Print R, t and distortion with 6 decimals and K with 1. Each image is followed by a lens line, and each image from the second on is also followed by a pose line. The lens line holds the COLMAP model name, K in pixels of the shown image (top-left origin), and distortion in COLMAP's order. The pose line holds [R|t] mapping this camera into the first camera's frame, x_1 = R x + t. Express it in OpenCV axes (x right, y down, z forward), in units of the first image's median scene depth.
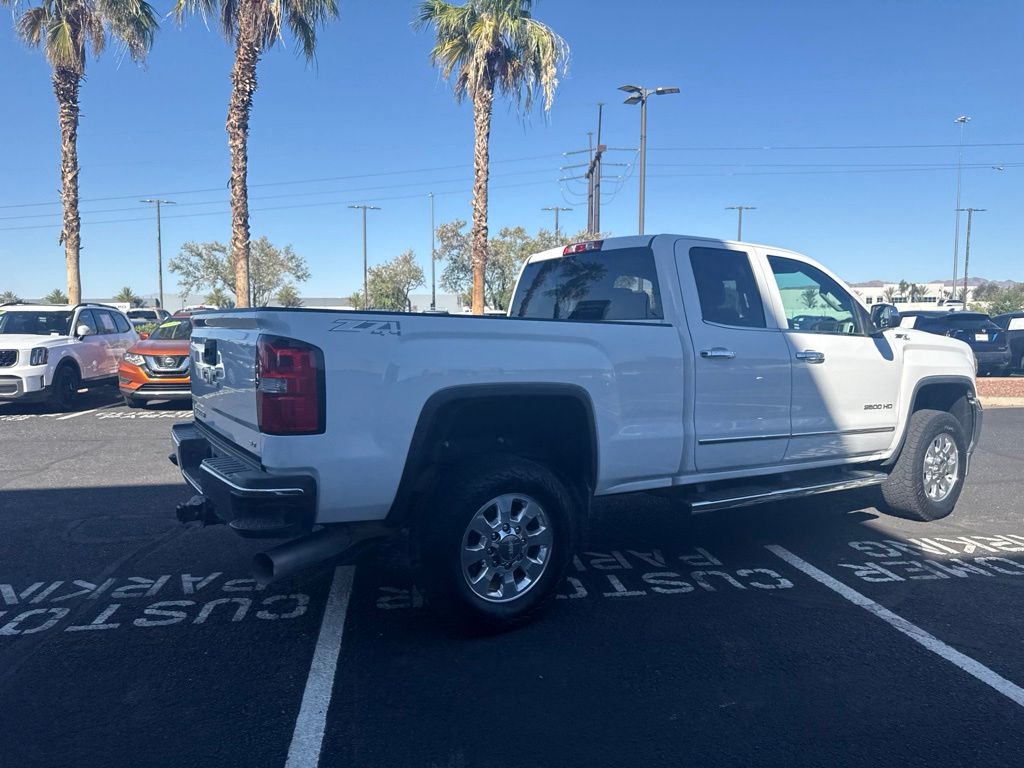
lens RADIAL K [[720.9, 0, 520.6], [0, 720.9, 380.5], [0, 0, 1]] dist [0.035710, -0.043763]
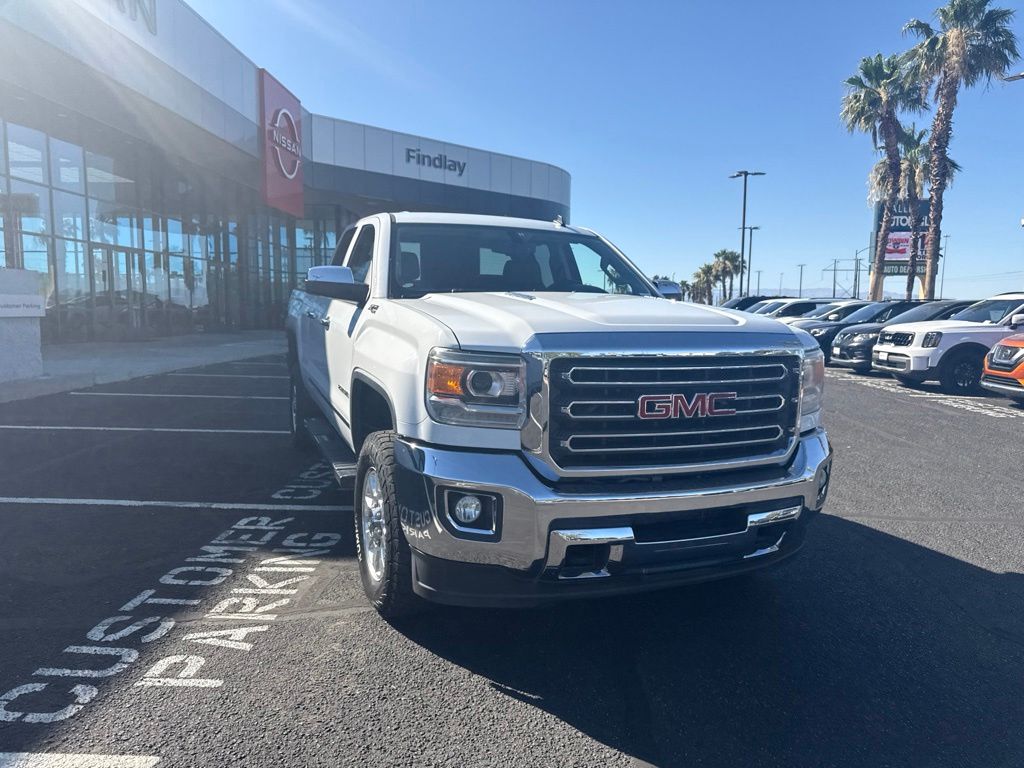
lens RADIAL K [[720.9, 0, 514.1], [0, 720.9, 383.0], [0, 0, 1]] dist [0.035710, -0.043763]
pose [[-0.181255, 0.100494, -0.978288, 1.328505], [-0.097943, 0.987975, 0.119635, -0.094104], [0.978547, 0.117501, -0.169233, 1.403525]]
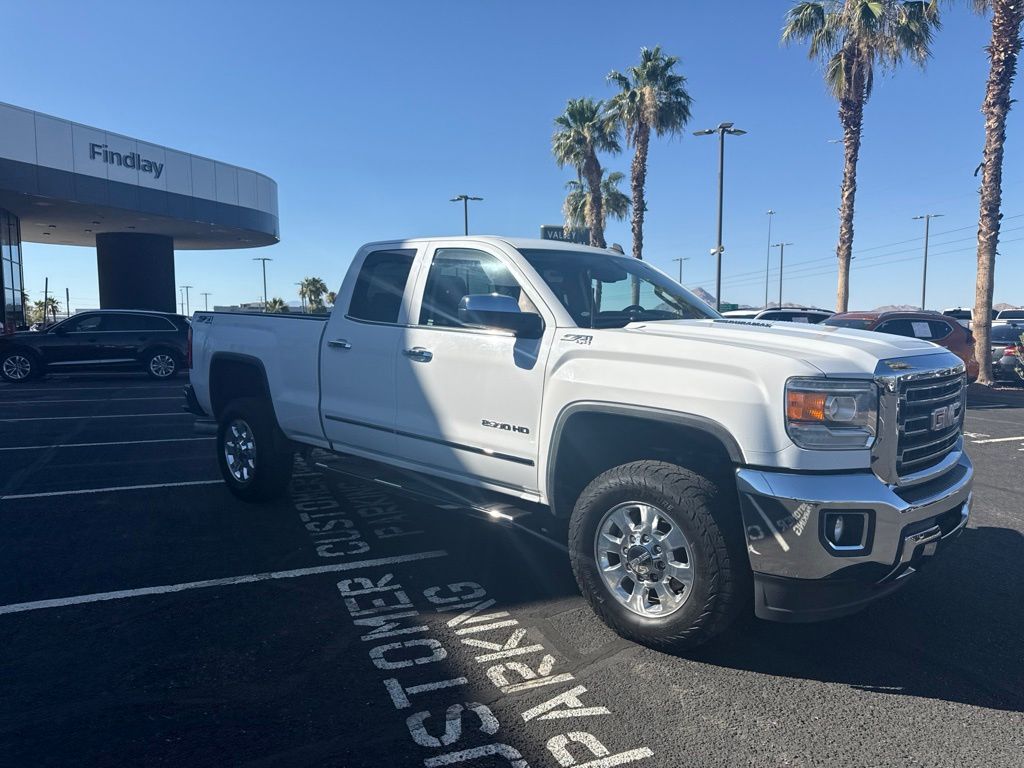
lens RADIAL K [[720.9, 0, 513.8], [0, 720.9, 385.1], [0, 0, 1]] dist [0.035710, -0.043763]
pose [[0.247172, 0.081848, -0.965509, 1.298553], [-0.082168, 0.994608, 0.063280, -0.059273], [0.965481, 0.063693, 0.252565, 0.861541]]
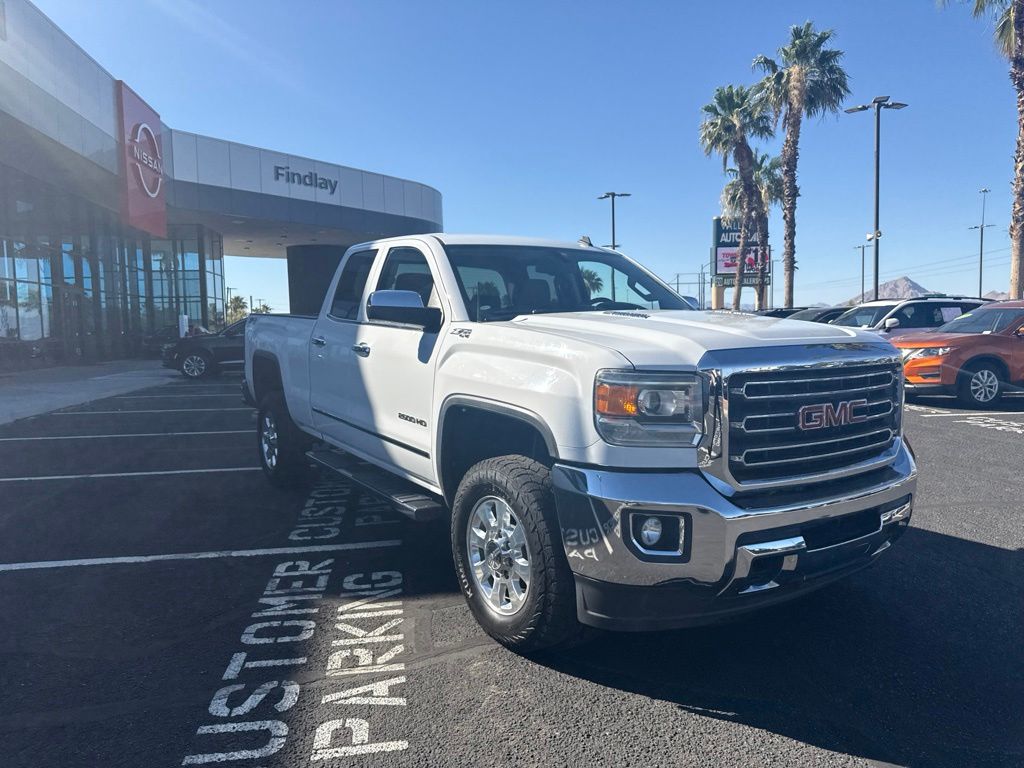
lens RADIAL K [[720.9, 0, 514.1], [0, 720.9, 373.5], [0, 0, 1]] dist [0.035710, -0.043763]
pose [[0.009661, 0.068414, -0.997610, 1.341367], [-0.067970, 0.995394, 0.067603, -0.077506], [0.997641, 0.067154, 0.014266, 1.160211]]
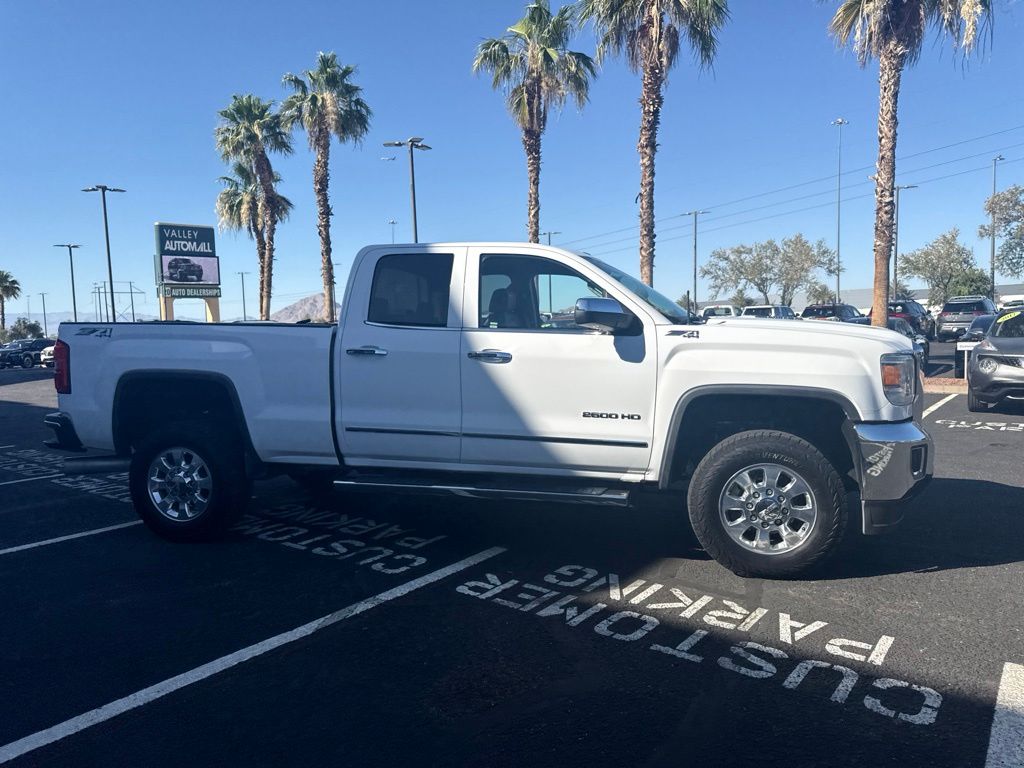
lens RADIAL K [[720.9, 0, 513.4], [0, 720.9, 379.9], [0, 0, 1]] dist [0.035710, -0.043763]
pose [[0.684890, 0.037499, -0.727681, 1.087815], [-0.034917, 0.999217, 0.018628, -0.018427], [0.727809, 0.012650, 0.685663, 0.355522]]
